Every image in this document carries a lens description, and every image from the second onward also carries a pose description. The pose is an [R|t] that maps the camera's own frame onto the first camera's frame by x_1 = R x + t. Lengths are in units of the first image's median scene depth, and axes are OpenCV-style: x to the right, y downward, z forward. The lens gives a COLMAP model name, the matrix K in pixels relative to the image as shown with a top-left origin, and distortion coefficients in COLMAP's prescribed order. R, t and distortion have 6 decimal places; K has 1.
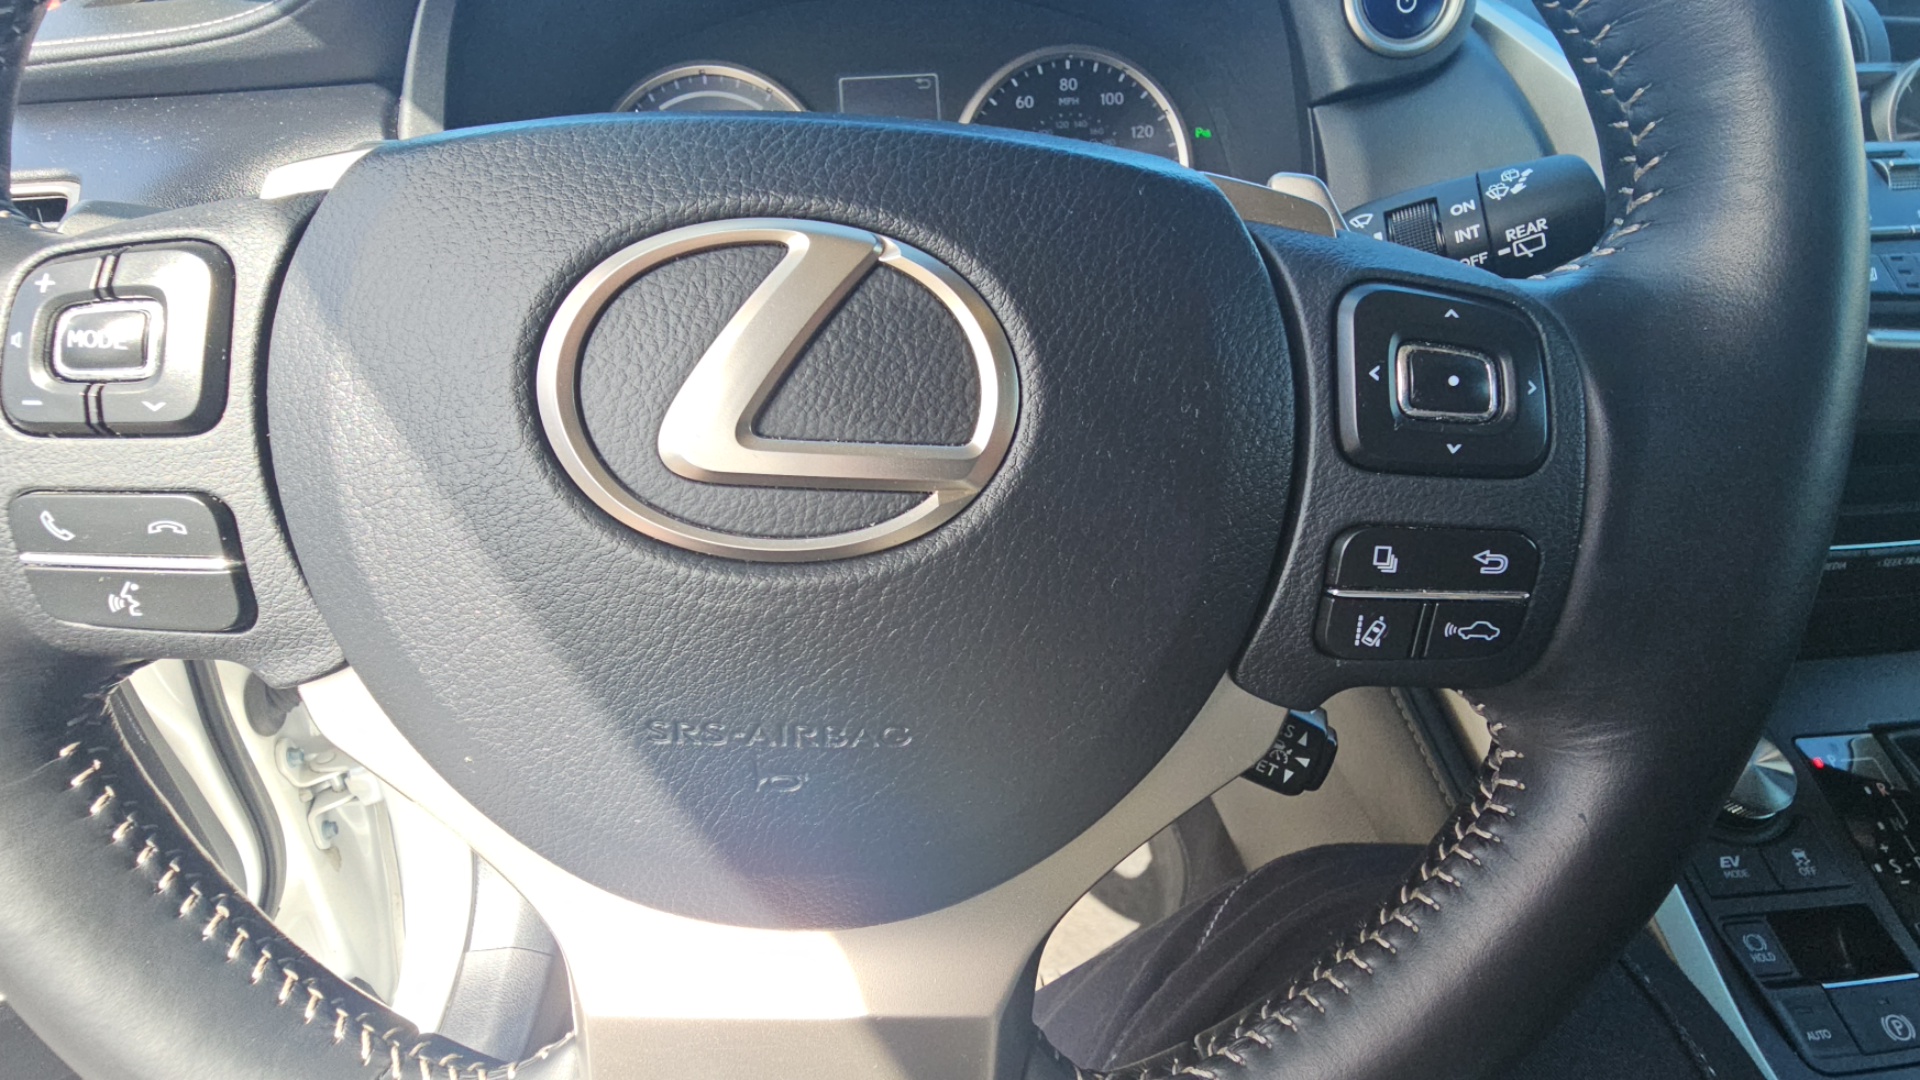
lens RADIAL K [[858.9, 0, 971.6], [0, 858.9, 537.1], [0, 0, 1]] dist [0.012746, -0.008229]
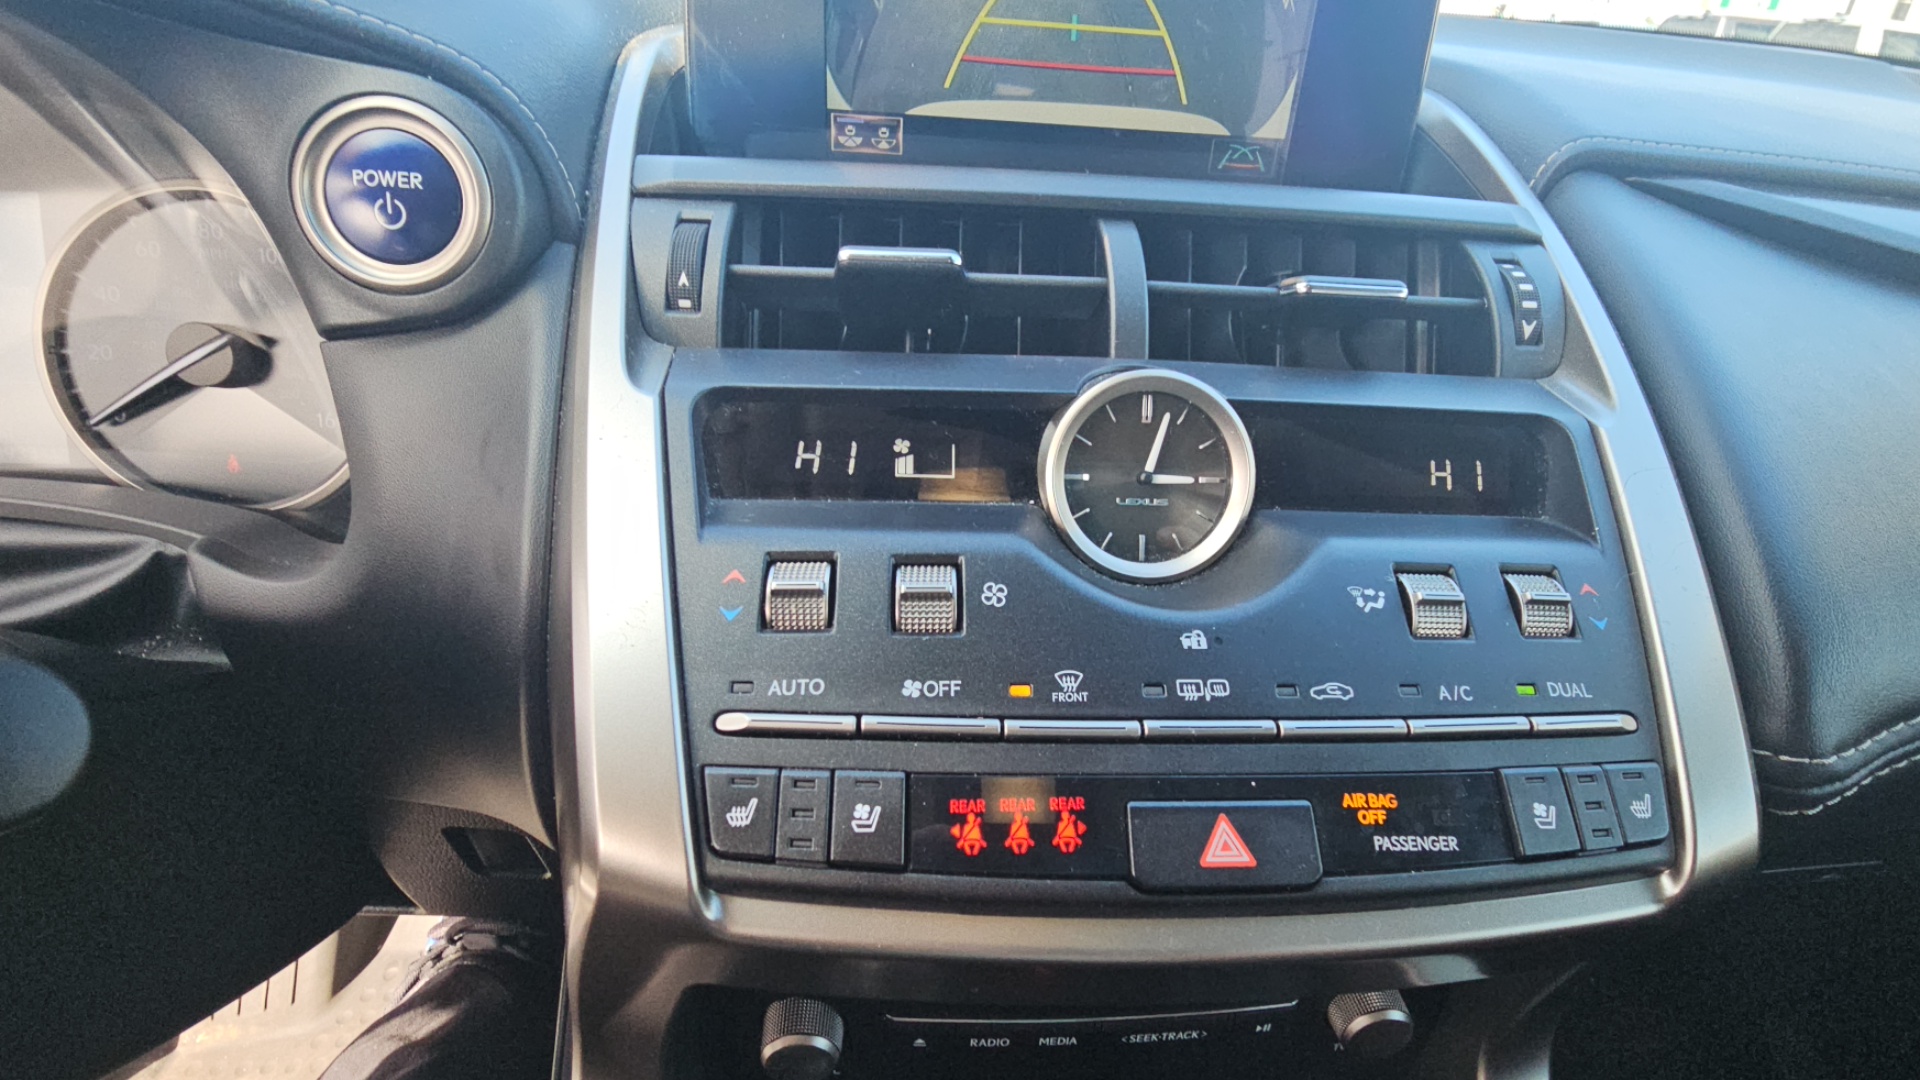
lens RADIAL K [[858.9, 0, 978.8], [0, 858.9, 545.2], [0, 0, 1]] dist [0.012746, -0.008229]
pose [[0.995426, 0.071717, 0.063115, 1.766860], [-0.072186, 0.997378, 0.005181, -0.771381], [-0.062577, -0.009713, 0.997993, 0.610419]]
